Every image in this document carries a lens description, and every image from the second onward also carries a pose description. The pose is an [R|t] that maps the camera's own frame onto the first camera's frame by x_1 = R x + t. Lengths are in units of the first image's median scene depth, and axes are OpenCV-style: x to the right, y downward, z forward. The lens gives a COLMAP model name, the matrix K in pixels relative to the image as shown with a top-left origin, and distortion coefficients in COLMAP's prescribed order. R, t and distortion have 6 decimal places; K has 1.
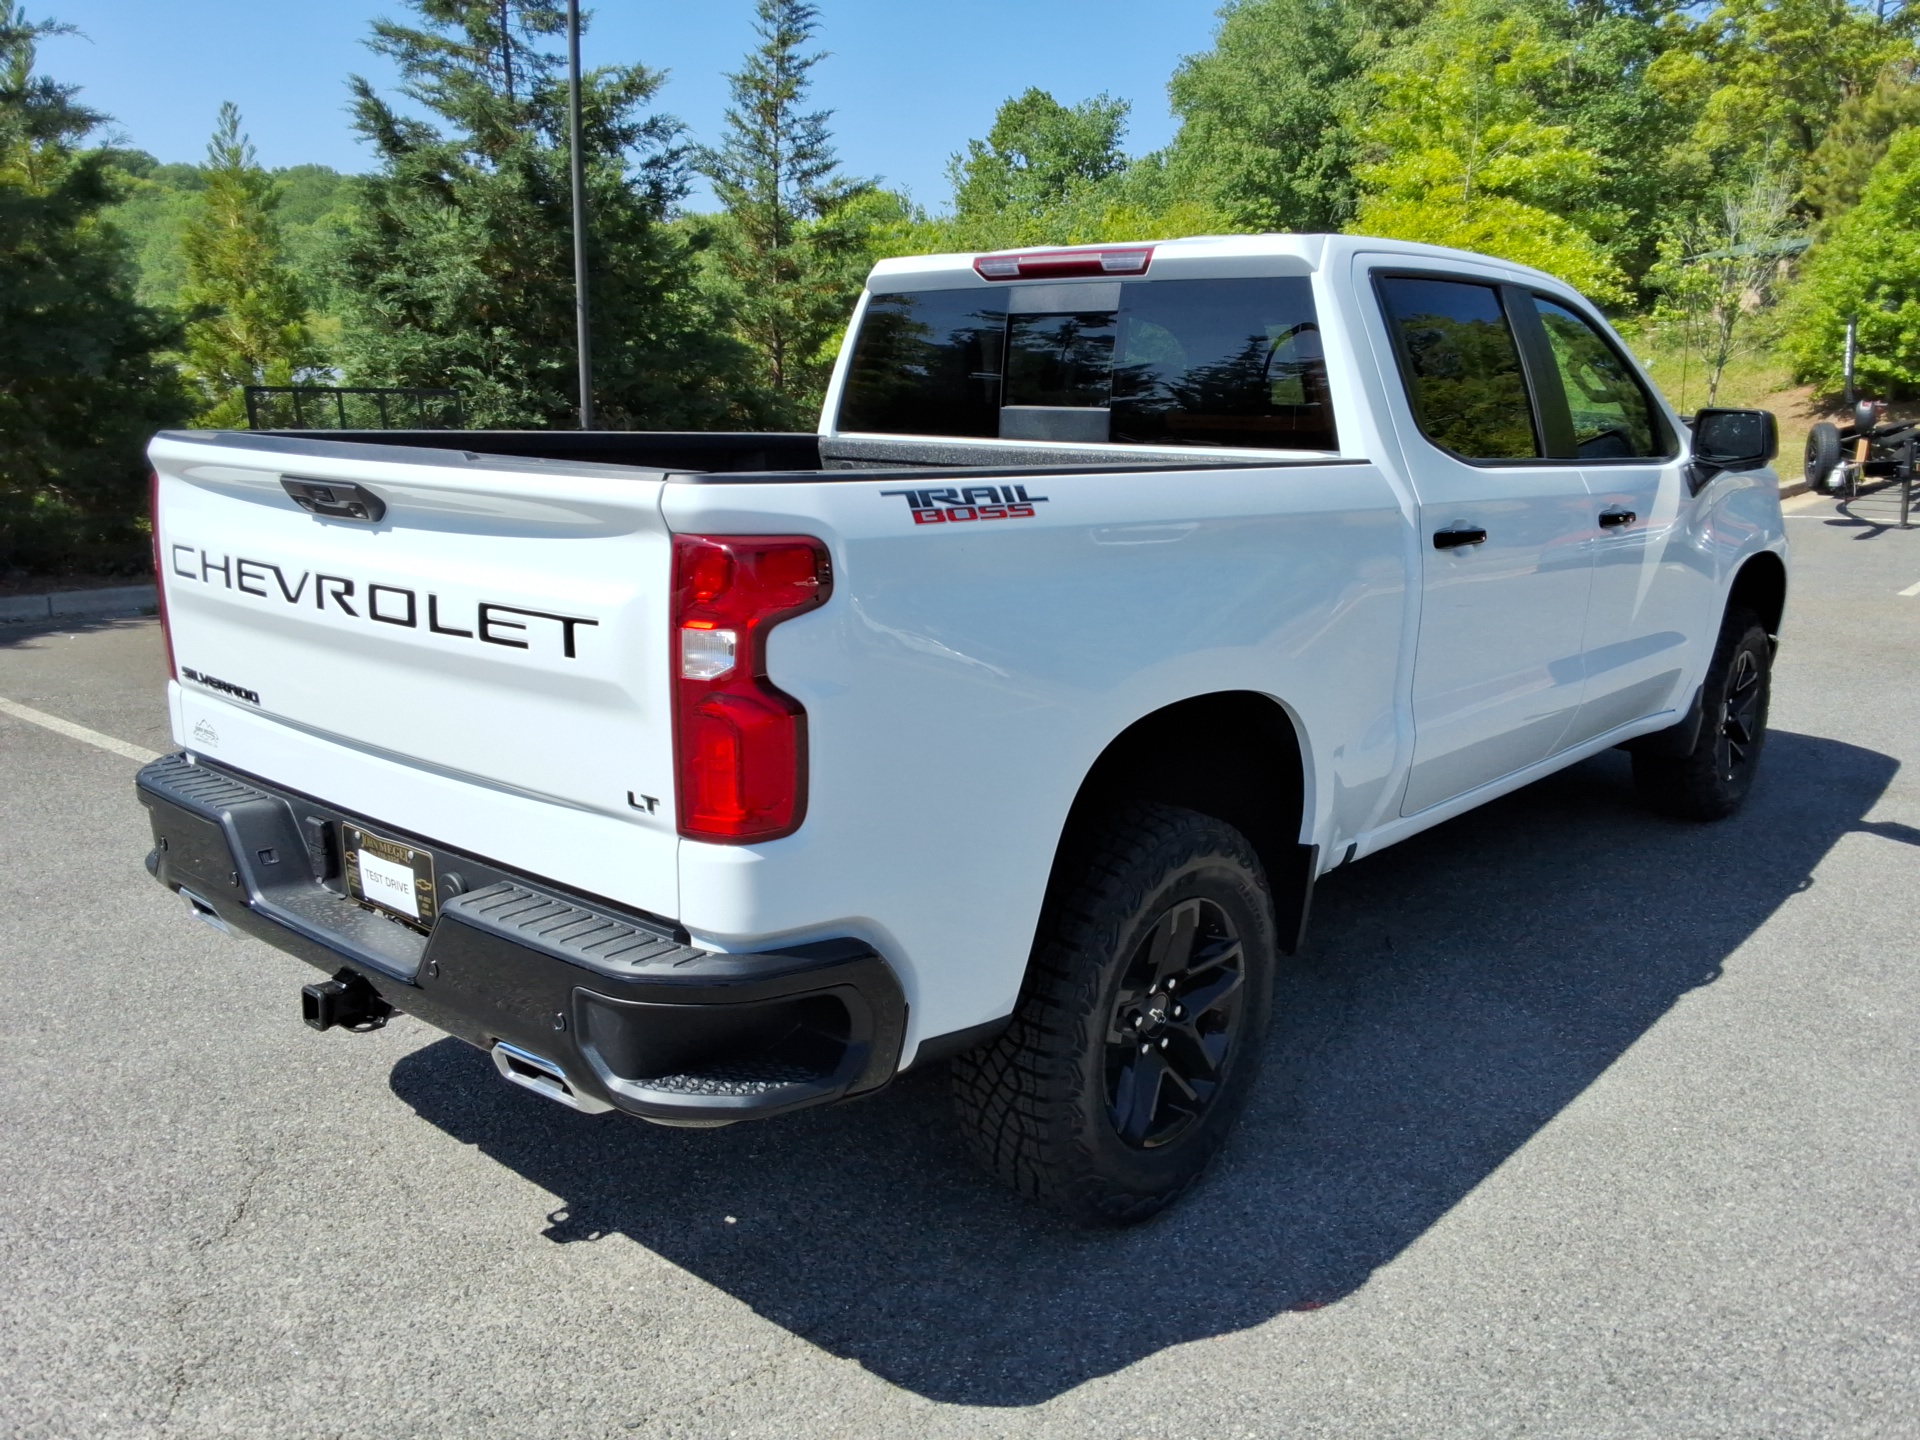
lens RADIAL K [[1542.7, 0, 984.8], [0, 1542.7, 698.1], [0, 0, 1]] dist [0.087730, -0.134835]
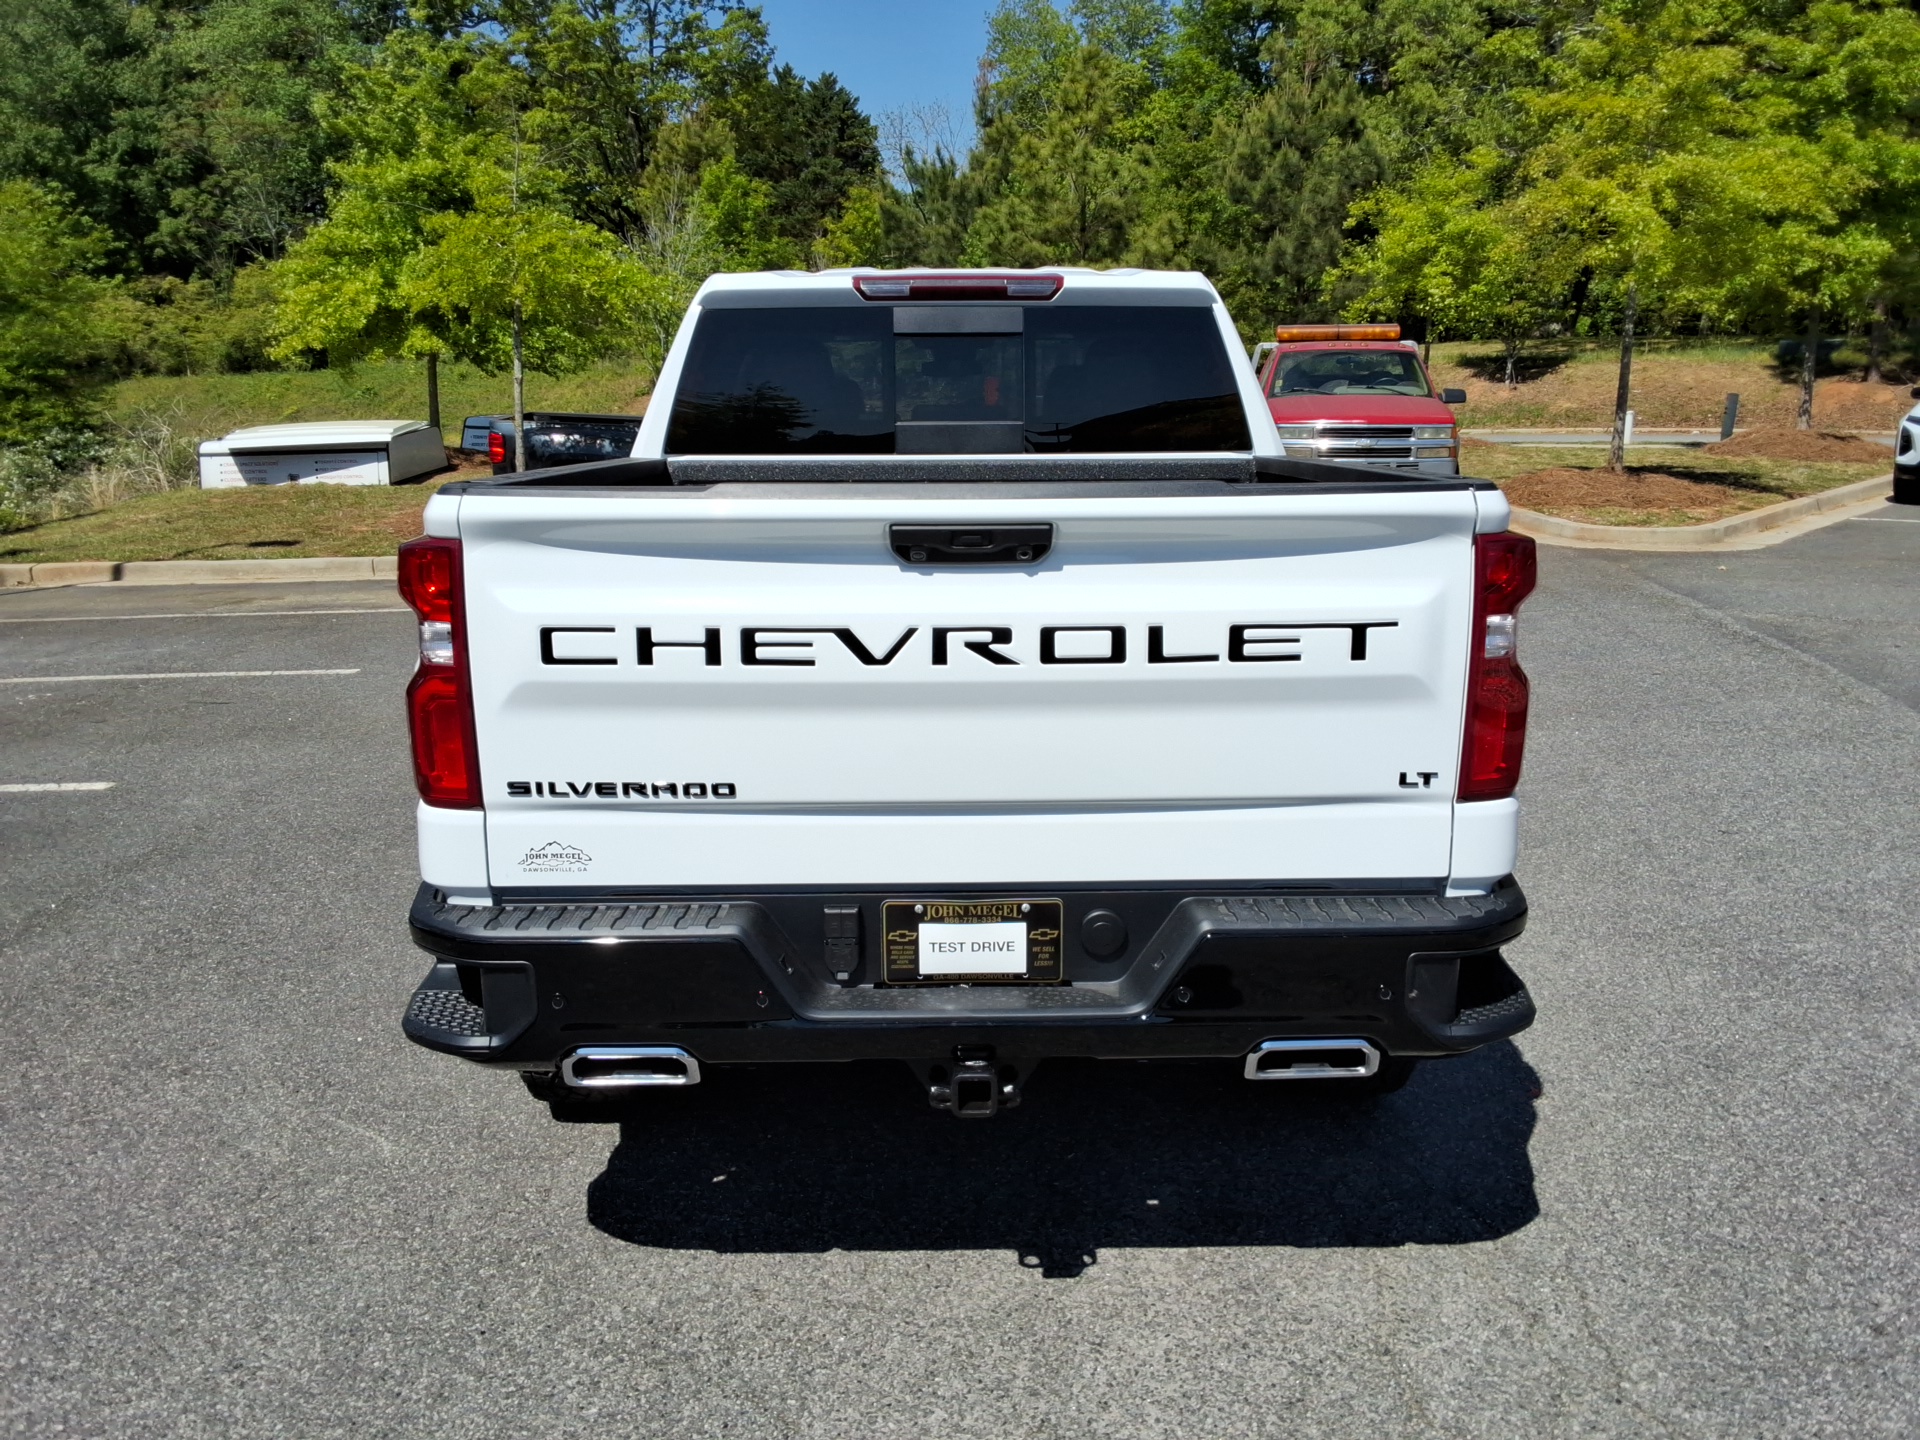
lens RADIAL K [[1542.7, 0, 977.9], [0, 1542.7, 693.7], [0, 0, 1]] dist [0.087730, -0.134835]
pose [[0.751309, -0.143317, 0.644201, -0.728376], [0.146662, 0.987985, 0.048753, -0.059256], [-0.643448, 0.057851, 0.763300, 0.213407]]
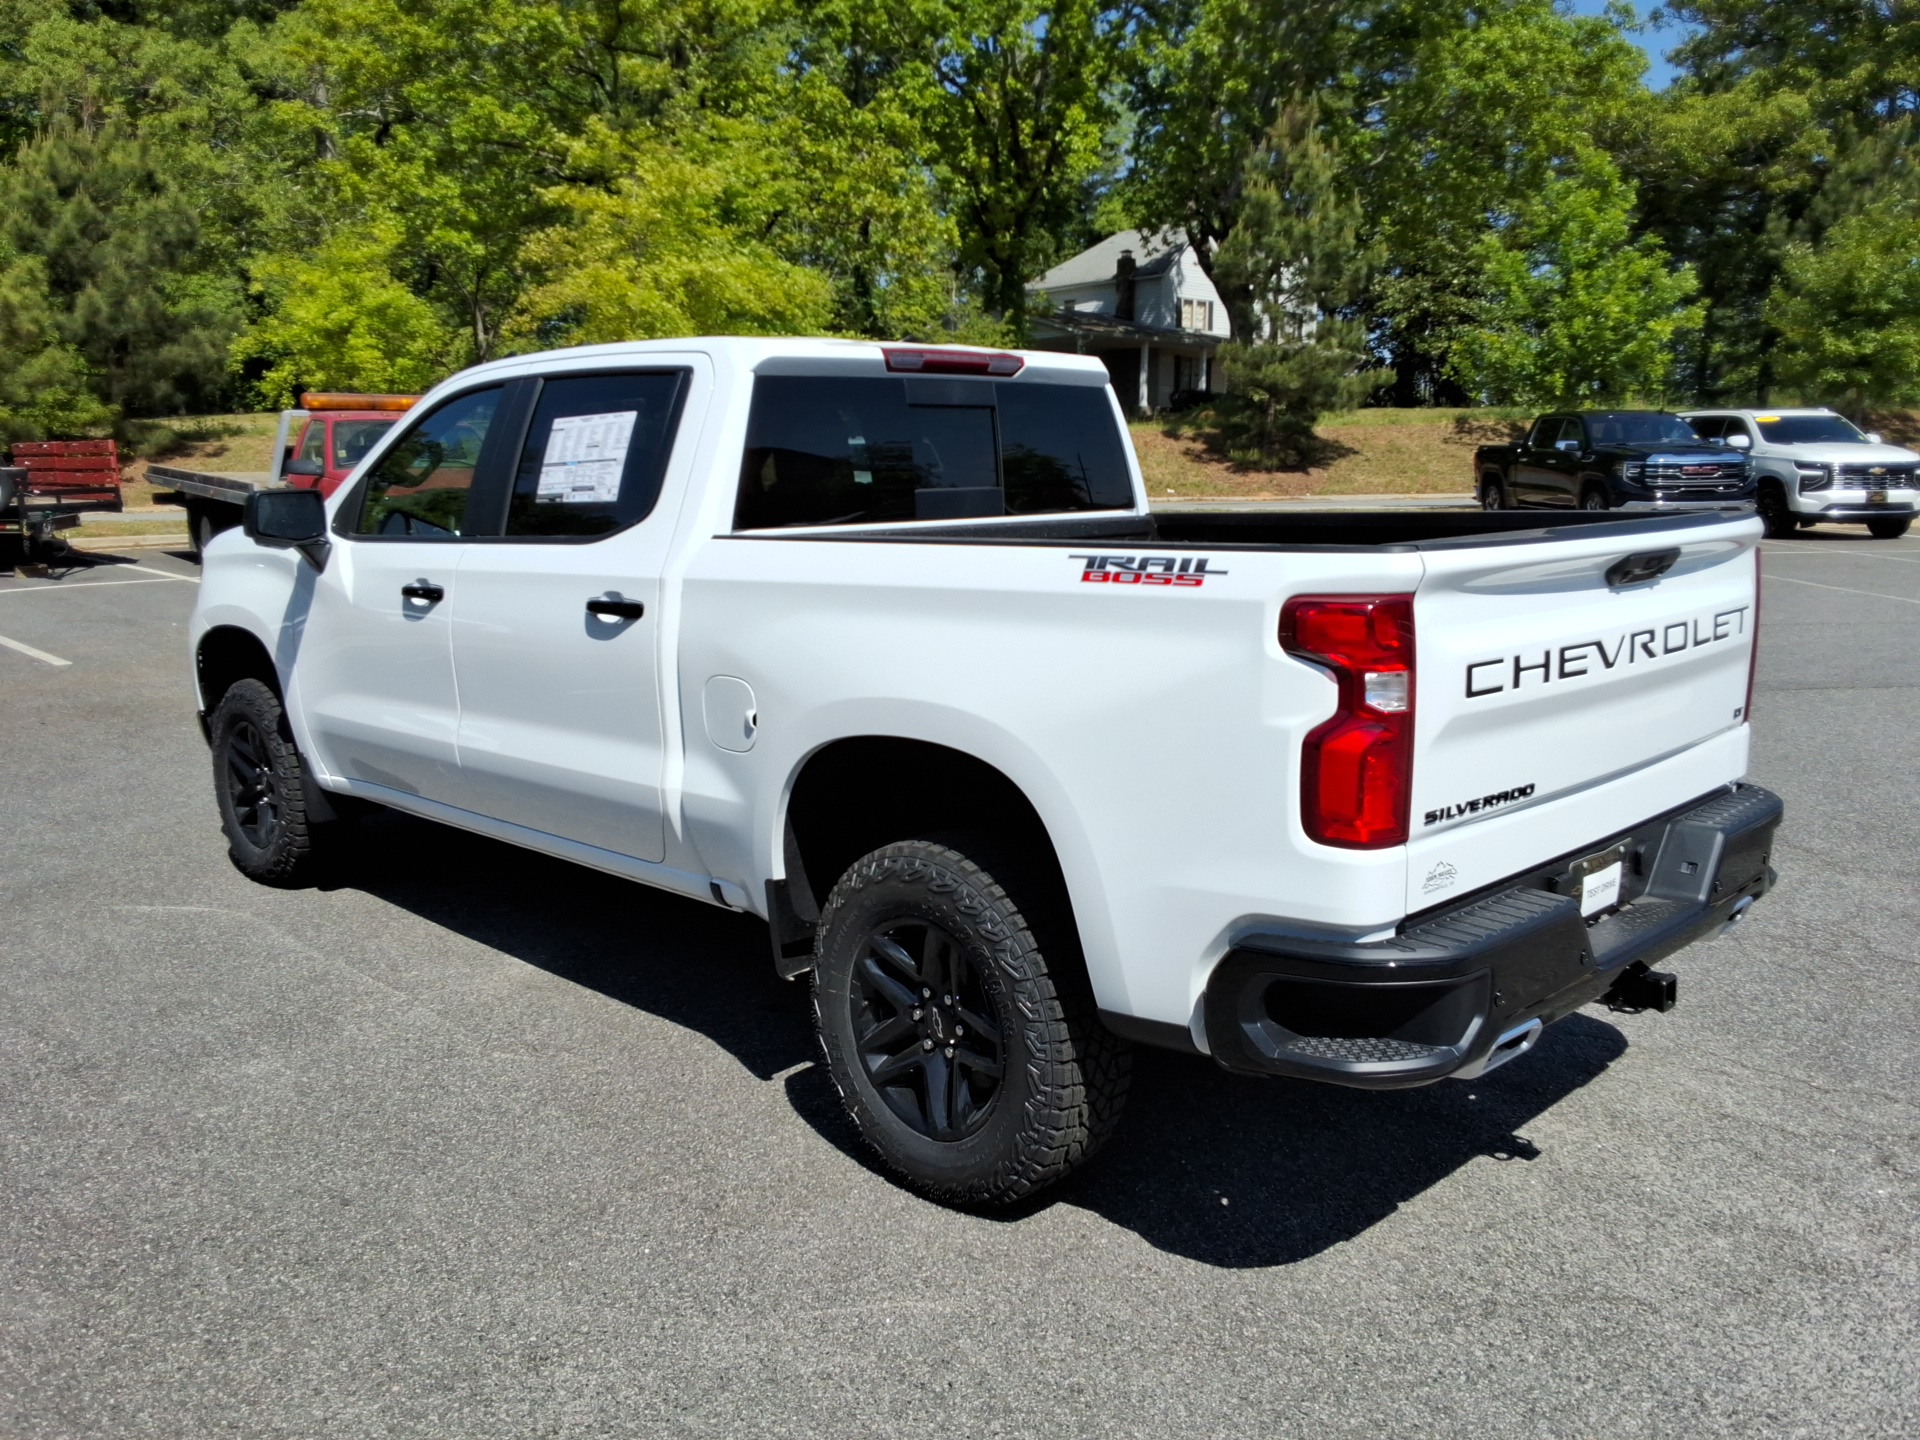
lens RADIAL K [[1542.7, 0, 988.7], [0, 1542.7, 685.6], [0, 0, 1]] dist [0.087730, -0.134835]
pose [[0.074243, -0.161020, 0.984155, -1.190554], [0.210327, 0.967207, 0.142381, -0.227881], [-0.974808, 0.196424, 0.105675, 0.988882]]
